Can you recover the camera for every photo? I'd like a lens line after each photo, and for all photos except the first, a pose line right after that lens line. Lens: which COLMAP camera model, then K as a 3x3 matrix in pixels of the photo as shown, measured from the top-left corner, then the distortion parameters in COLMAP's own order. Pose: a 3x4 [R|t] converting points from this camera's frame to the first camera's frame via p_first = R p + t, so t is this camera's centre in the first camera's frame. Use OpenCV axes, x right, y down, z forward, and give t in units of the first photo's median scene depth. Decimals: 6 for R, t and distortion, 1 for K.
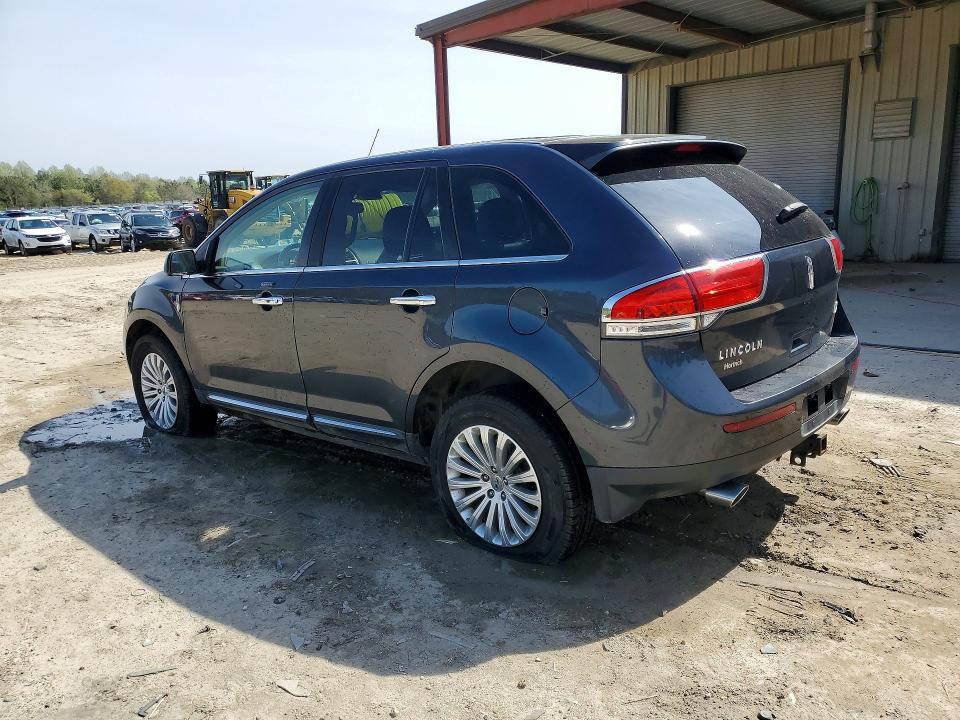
lens RADIAL K [[746.1, 0, 484.5], [0, 746.1, 360.7], [0, 0, 1]] dist [0.005080, 0.010174]
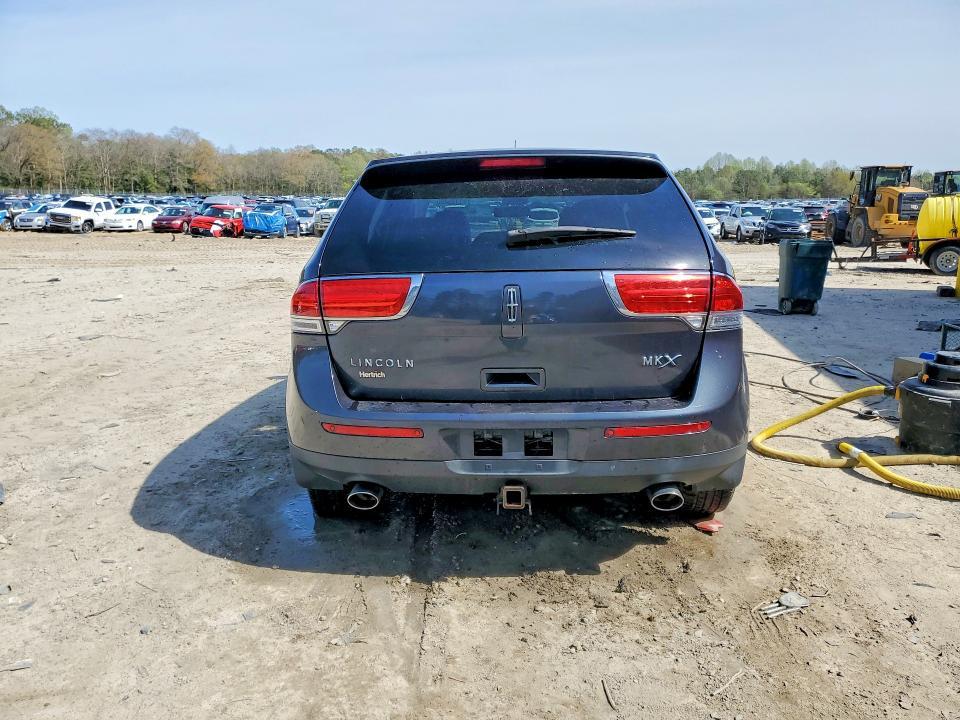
lens RADIAL K [[746.1, 0, 484.5], [0, 746.1, 360.7], [0, 0, 1]] dist [0.005080, 0.010174]
pose [[0.639227, 0.192867, -0.744440, 0.083165], [-0.187437, 0.977920, 0.092410, -0.009538], [0.745826, 0.080465, 0.661263, 0.029910]]
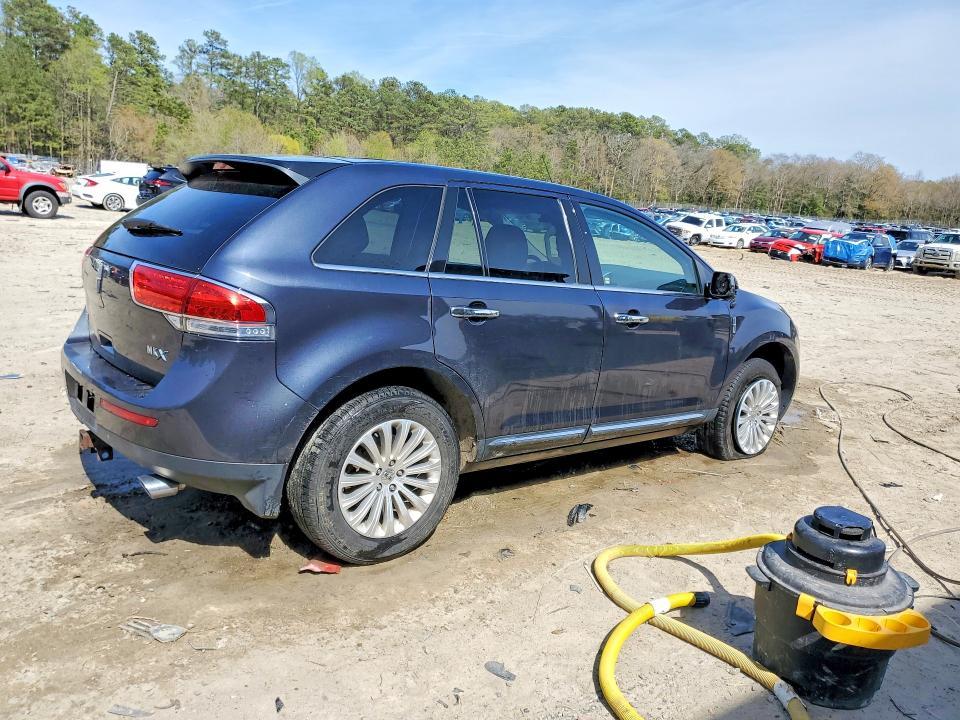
lens RADIAL K [[746.1, 0, 484.5], [0, 746.1, 360.7], [0, 0, 1]] dist [0.005080, 0.010174]
pose [[-0.132463, 0.231069, -0.963878, 0.107182], [-0.279710, 0.924209, 0.259999, -0.032794], [0.950903, 0.304046, -0.057792, 0.123127]]
